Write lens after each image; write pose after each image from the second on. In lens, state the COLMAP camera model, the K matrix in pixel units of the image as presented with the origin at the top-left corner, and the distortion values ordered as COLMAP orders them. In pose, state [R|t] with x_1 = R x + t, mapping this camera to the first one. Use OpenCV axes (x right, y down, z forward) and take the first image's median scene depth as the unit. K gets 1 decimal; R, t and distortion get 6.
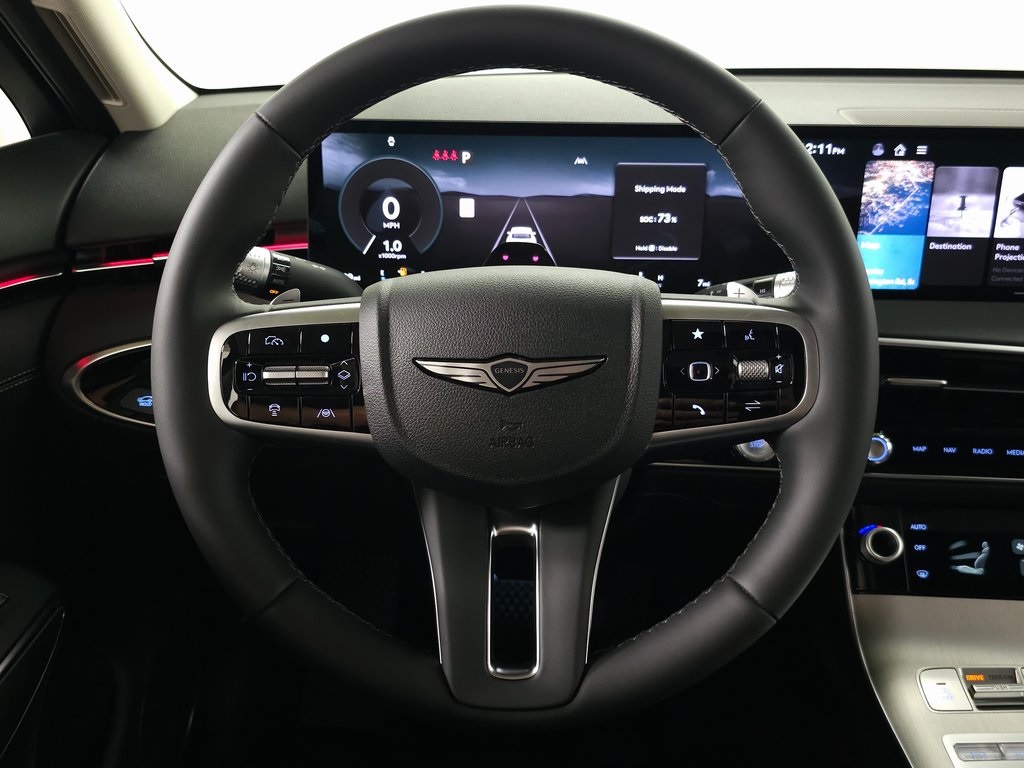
lens RADIAL K [[892.2, 0, 508.9], [0, 892.2, 371.5], [0, 0, 1]] dist [0.053629, -0.075146]
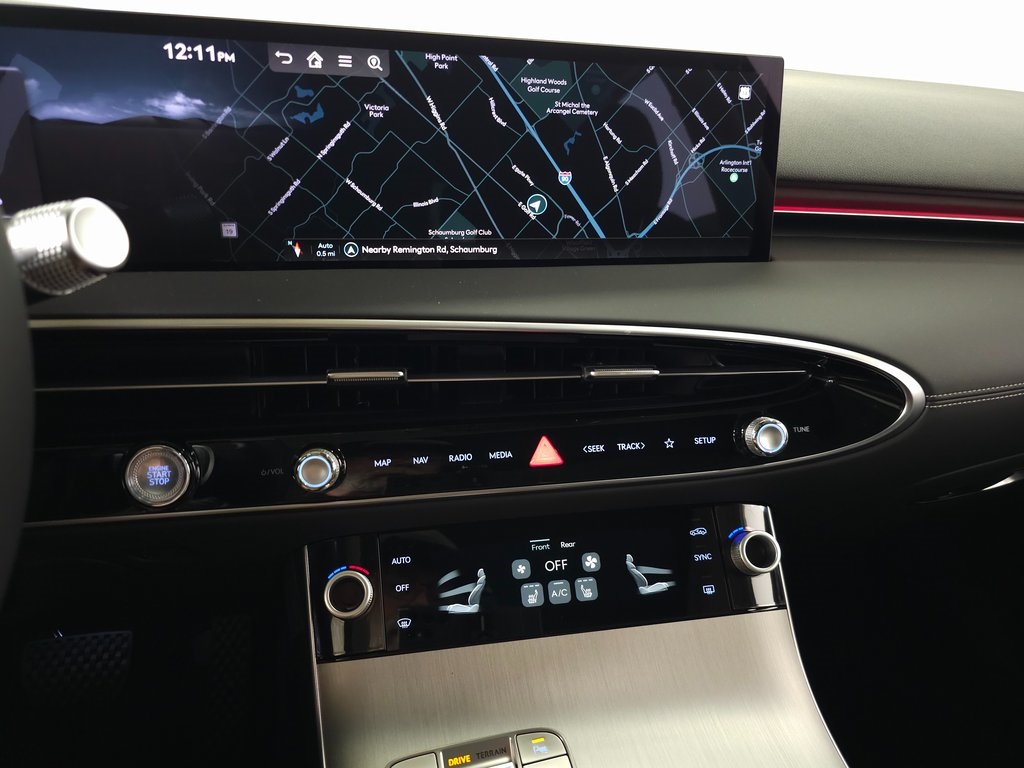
lens RADIAL K [[718.8, 0, 516.0], [0, 718.8, 380.5], [0, 0, 1]] dist [0.031163, -0.016665]
pose [[0.958100, -0.078104, 0.275580, 0.404423], [0.075185, 0.996945, 0.021159, 0.012360], [-0.276391, 0.000447, 0.961045, 0.387690]]
